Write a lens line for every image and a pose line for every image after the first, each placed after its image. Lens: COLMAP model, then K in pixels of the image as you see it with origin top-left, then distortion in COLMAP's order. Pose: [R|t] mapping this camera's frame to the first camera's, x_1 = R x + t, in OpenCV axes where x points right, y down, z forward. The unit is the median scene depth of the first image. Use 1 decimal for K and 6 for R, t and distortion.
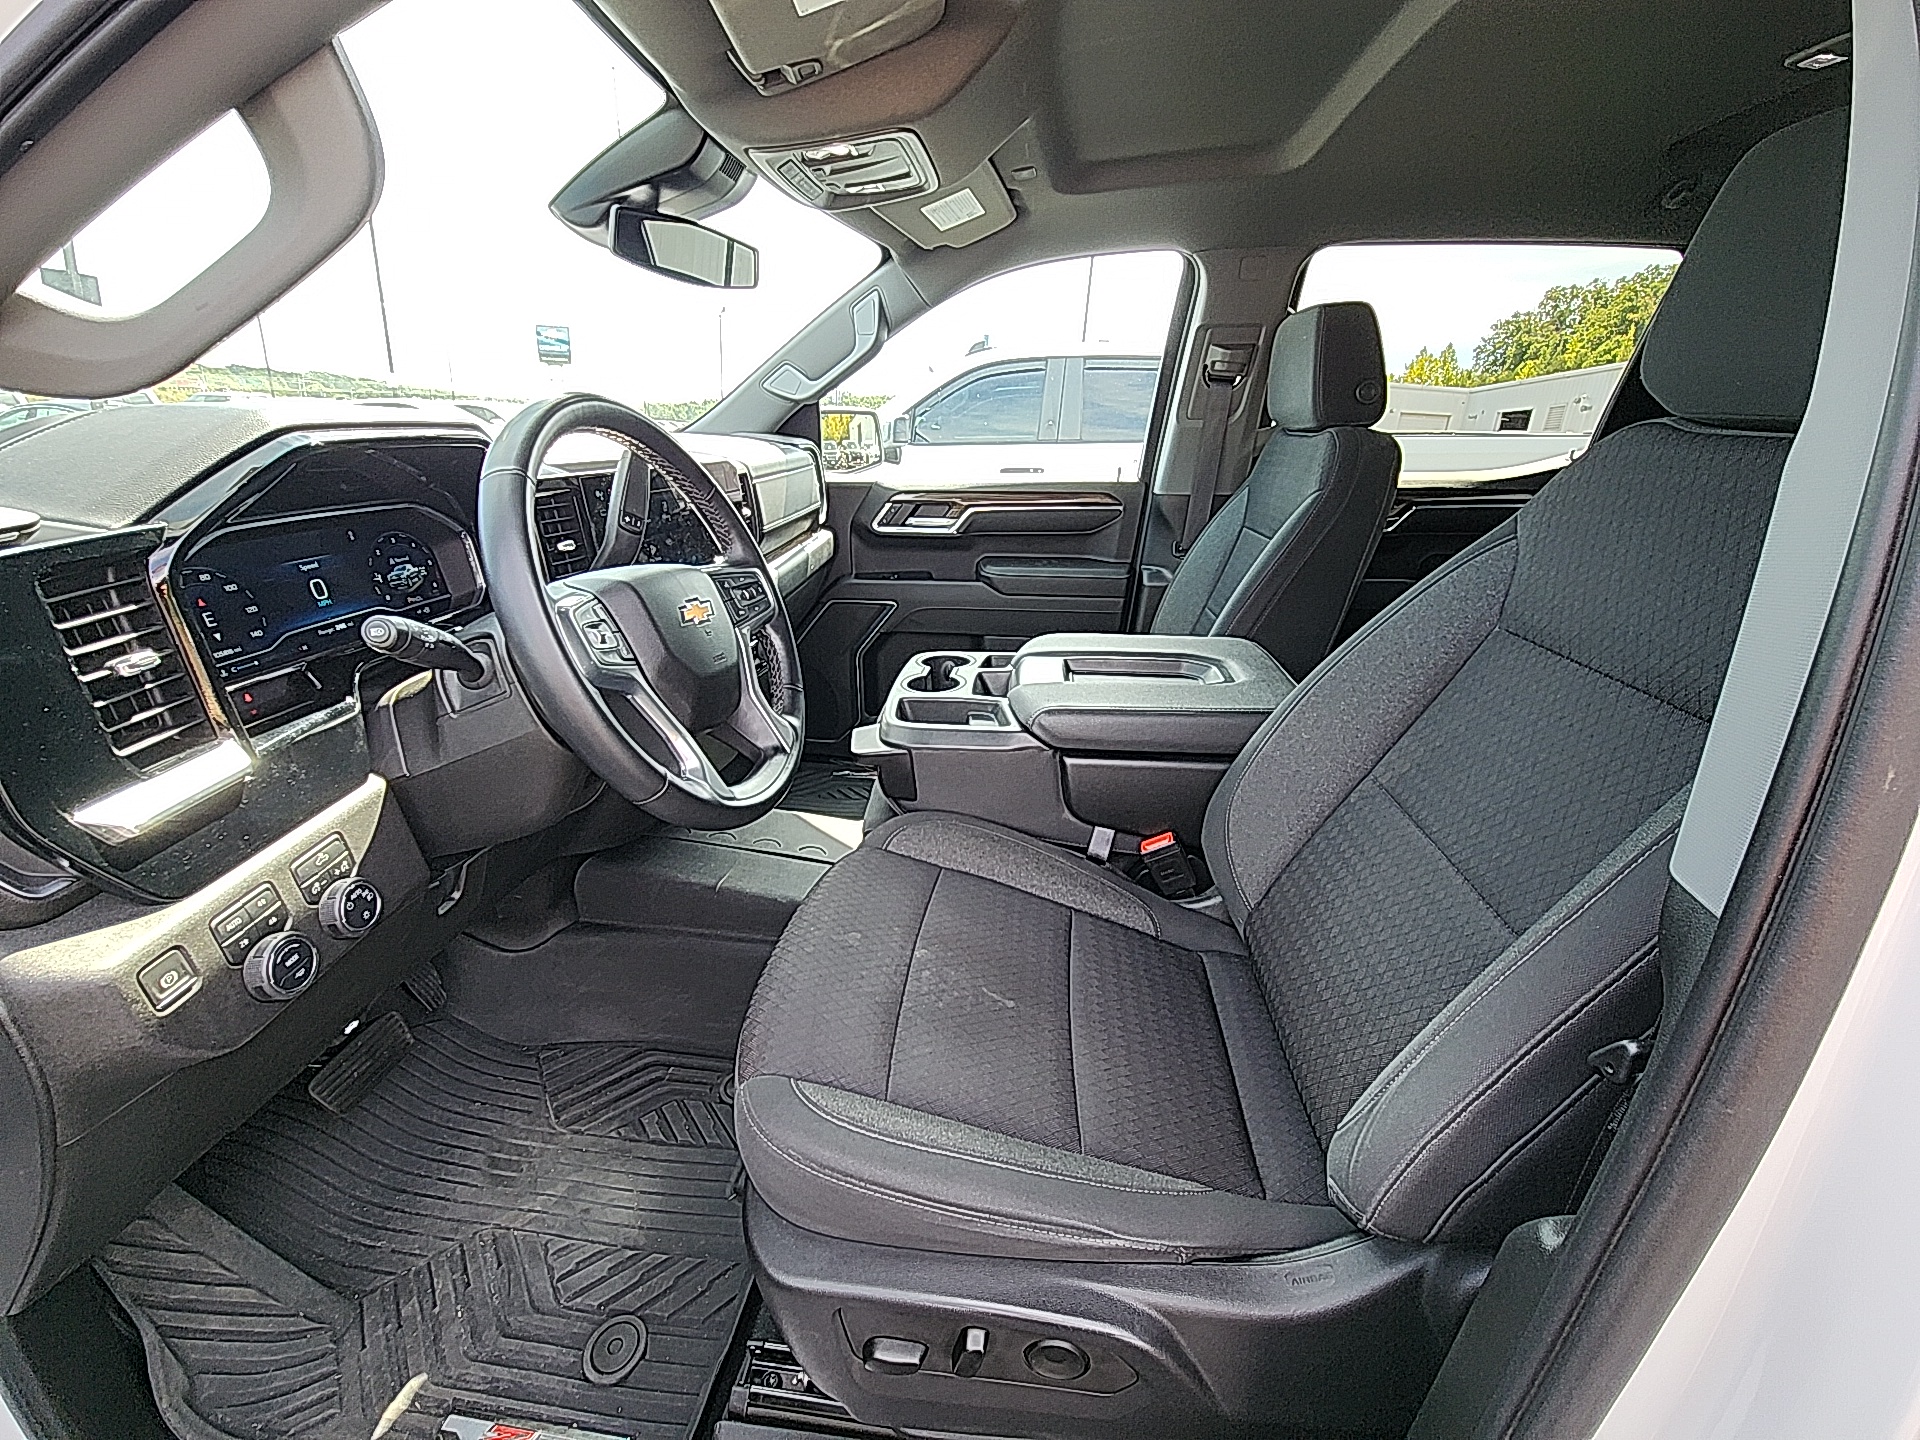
lens RADIAL K [[774.9, 0, 953.0], [0, 774.9, 698.2], [0, 0, 1]] dist [0.006439, -0.004557]
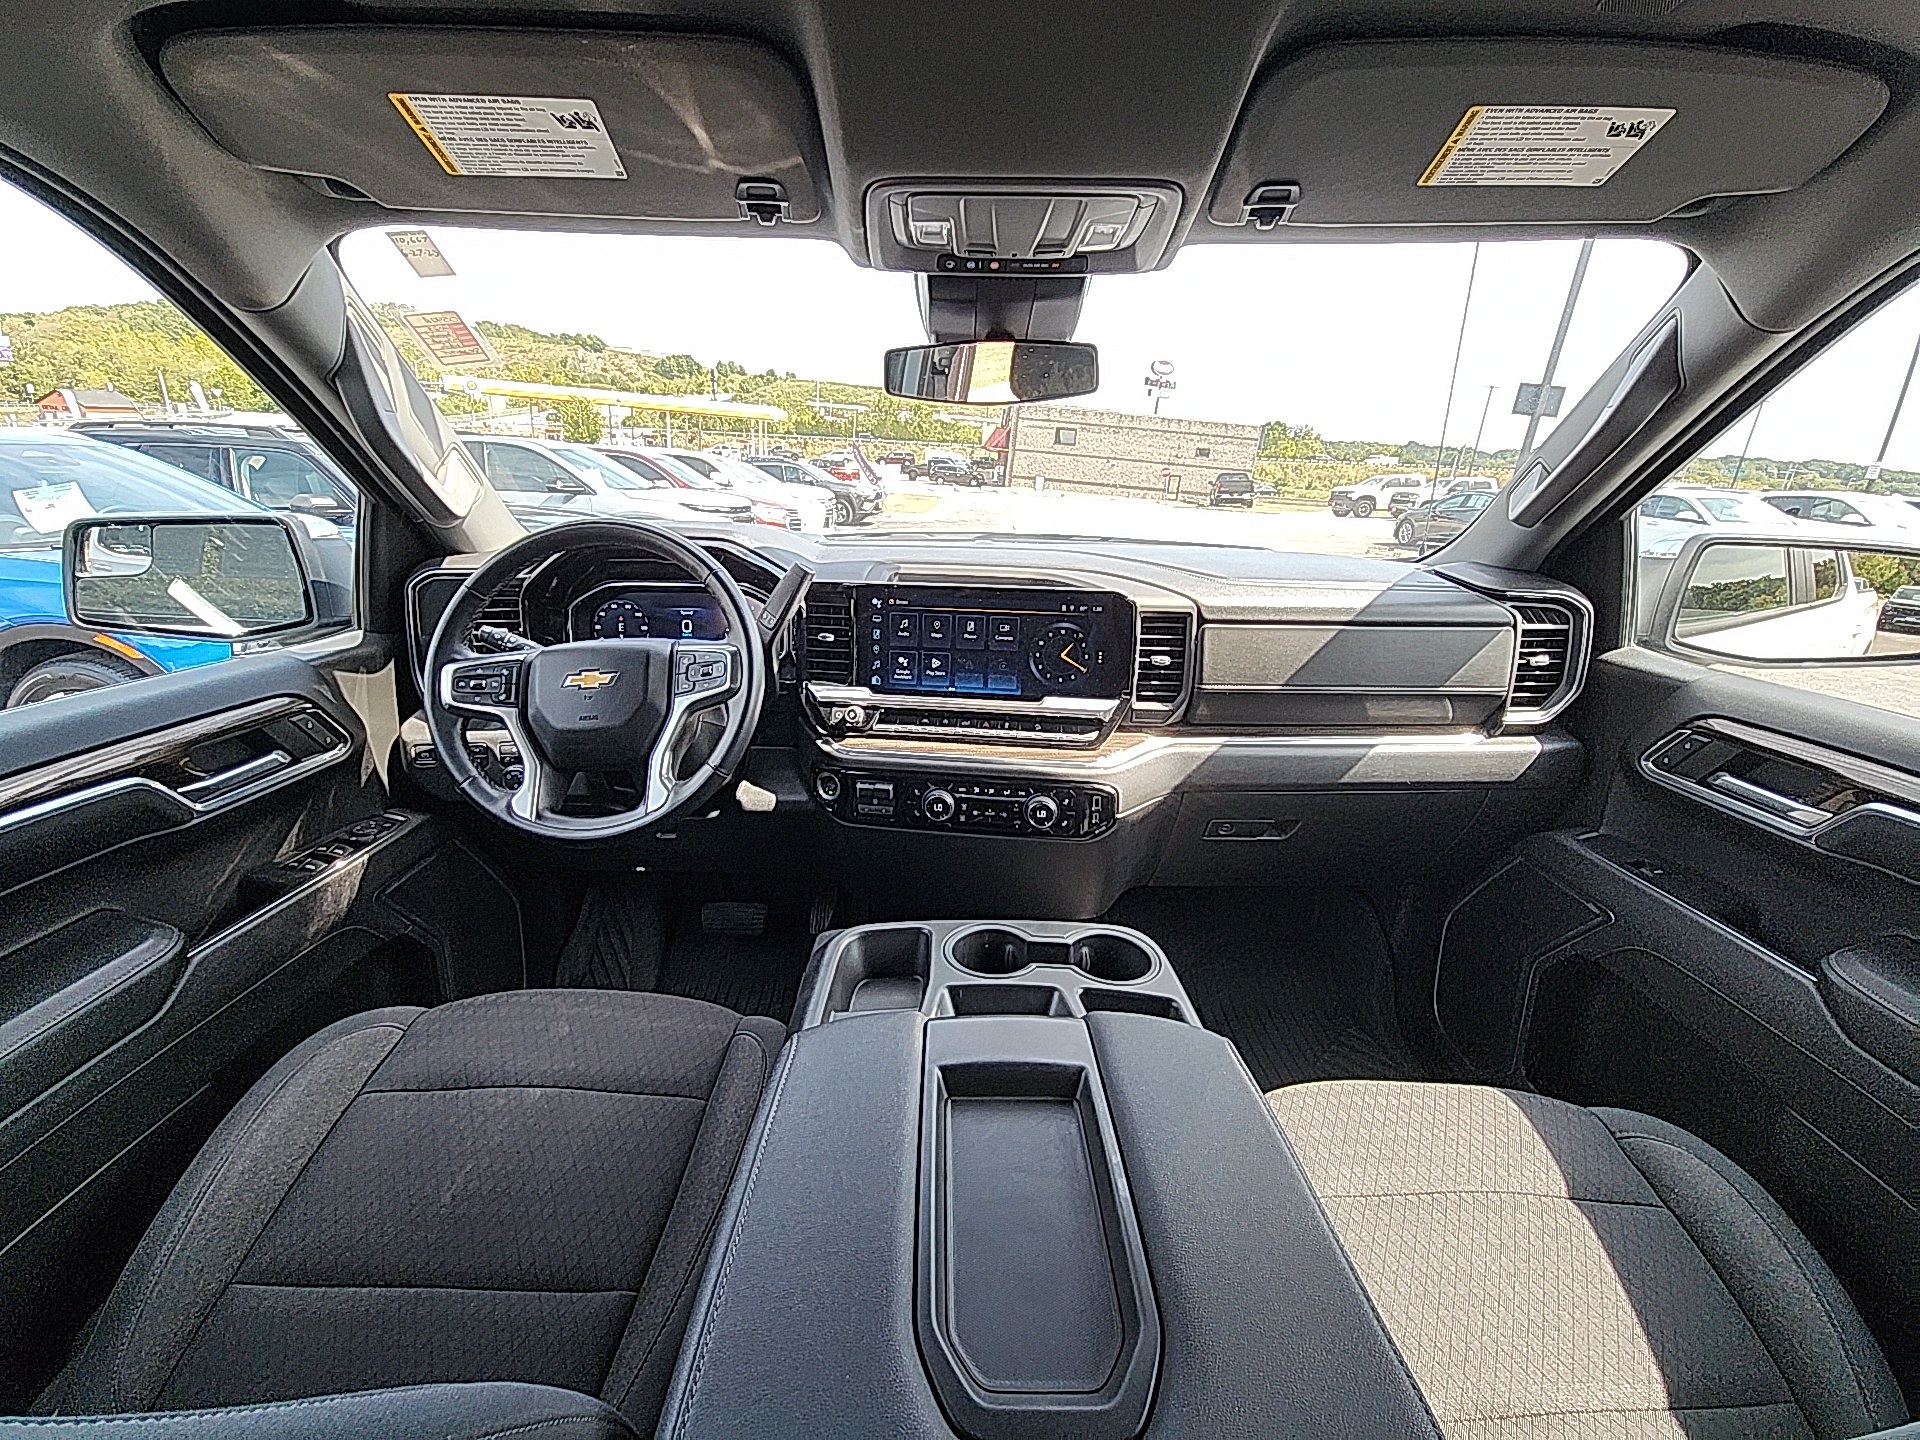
lens RADIAL K [[778.8, 0, 952.4], [0, 778.8, 700.1], [0, 0, 1]] dist [0.001122, 0.000541]
pose [[0.101090, 0.263021, -0.959479, 0.733670], [-0.356050, 0.910107, 0.211973, -0.461901], [0.928983, 0.320195, 0.185652, 1.062582]]
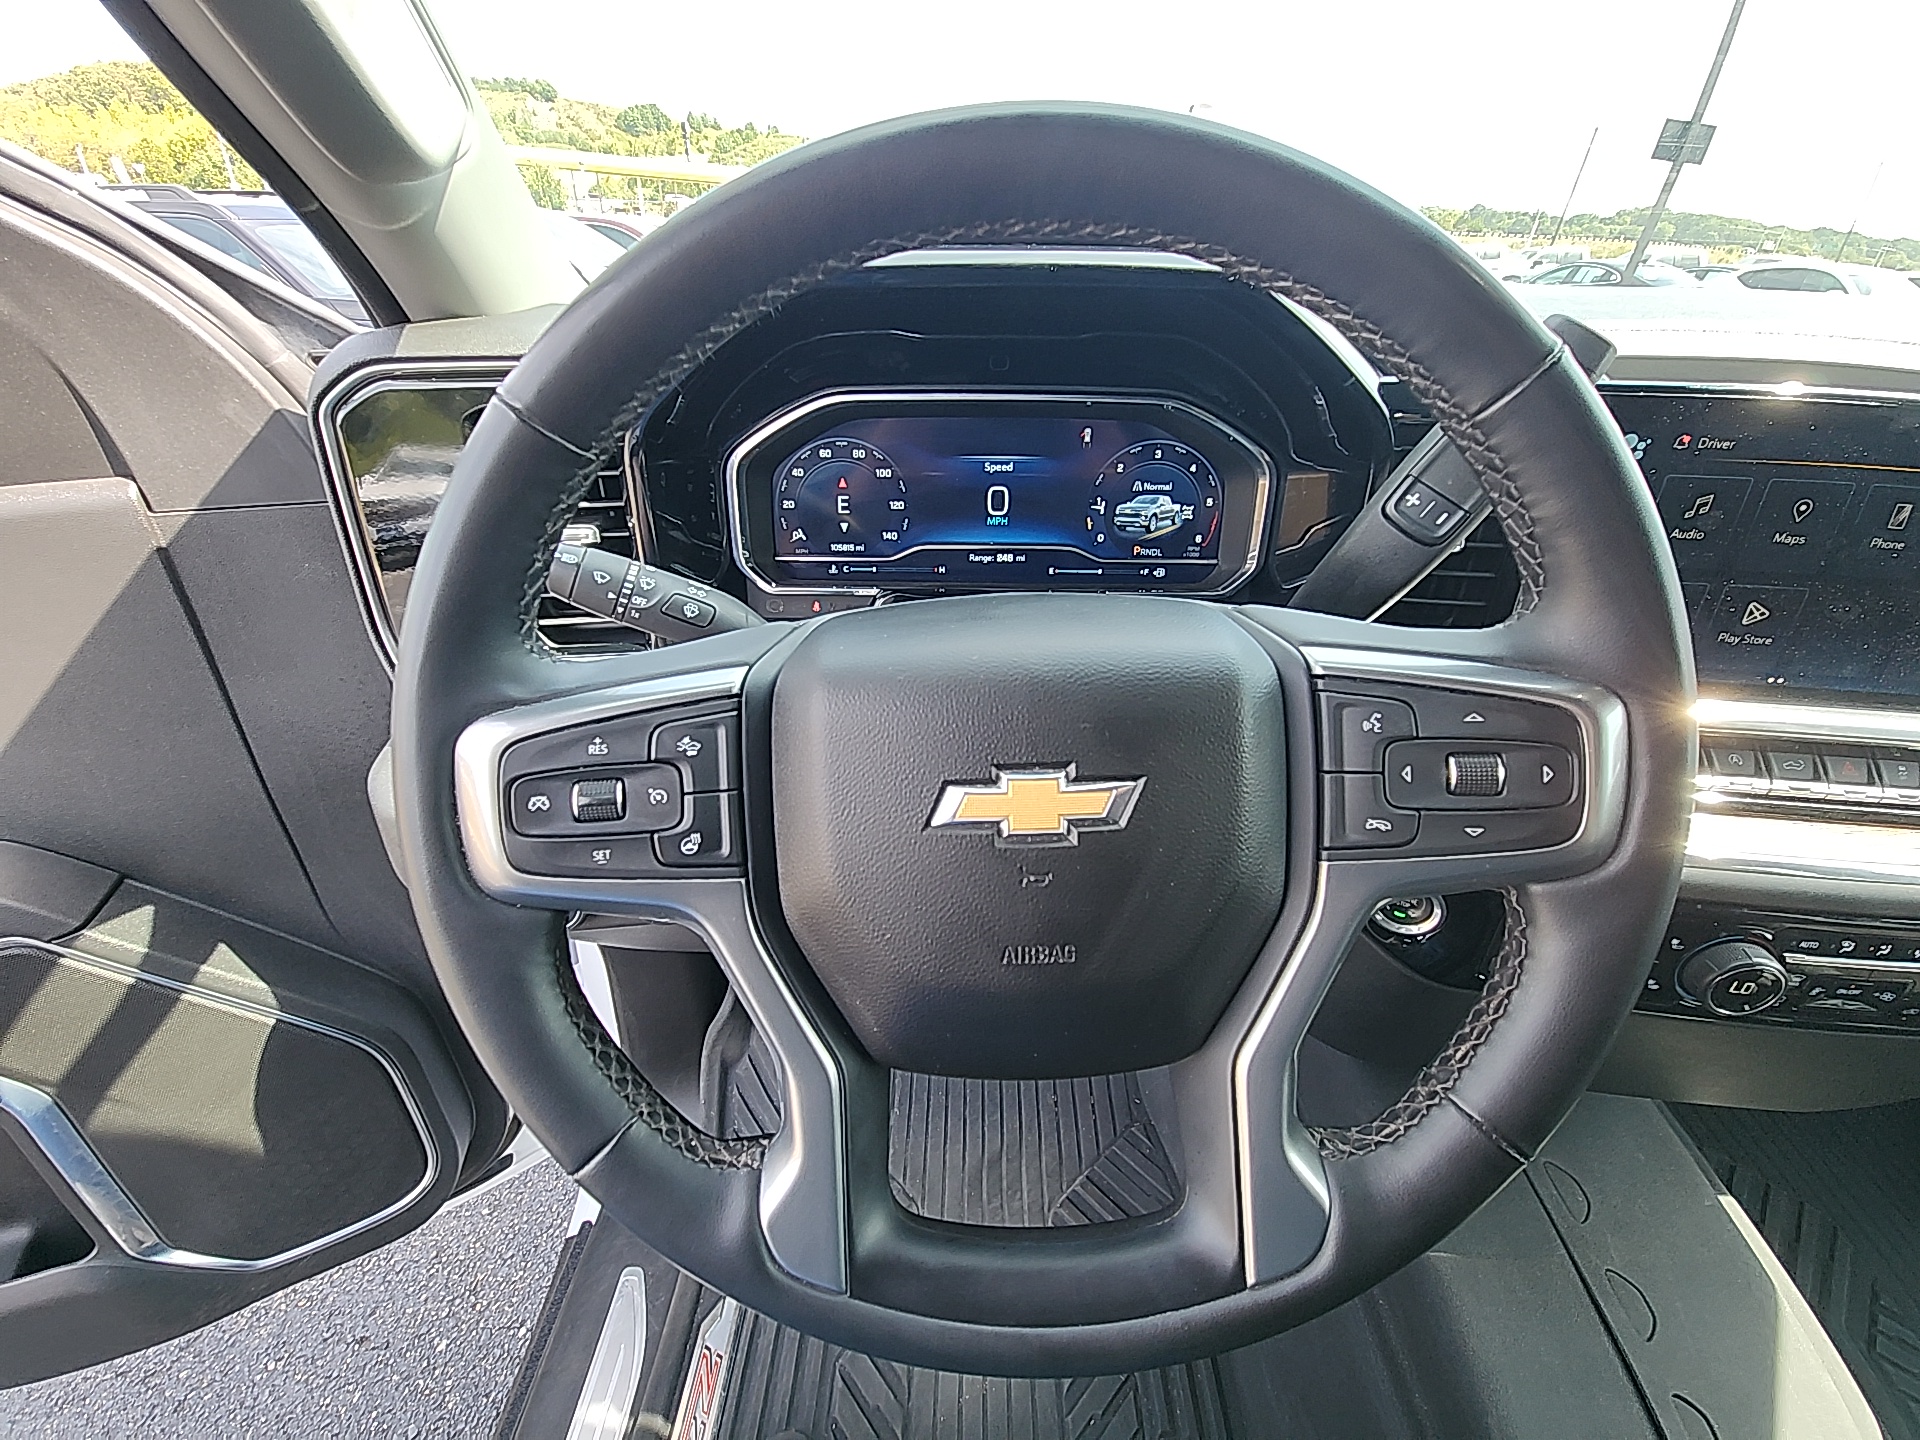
lens RADIAL K [[774.9, 0, 953.0], [0, 774.9, 698.2], [0, 0, 1]] dist [0.006439, -0.004557]
pose [[0.096915, 0.481783, -0.870915, -0.096270], [-0.346266, 0.836692, 0.424319, -0.232075], [0.933117, 0.260445, 0.247913, 0.698871]]
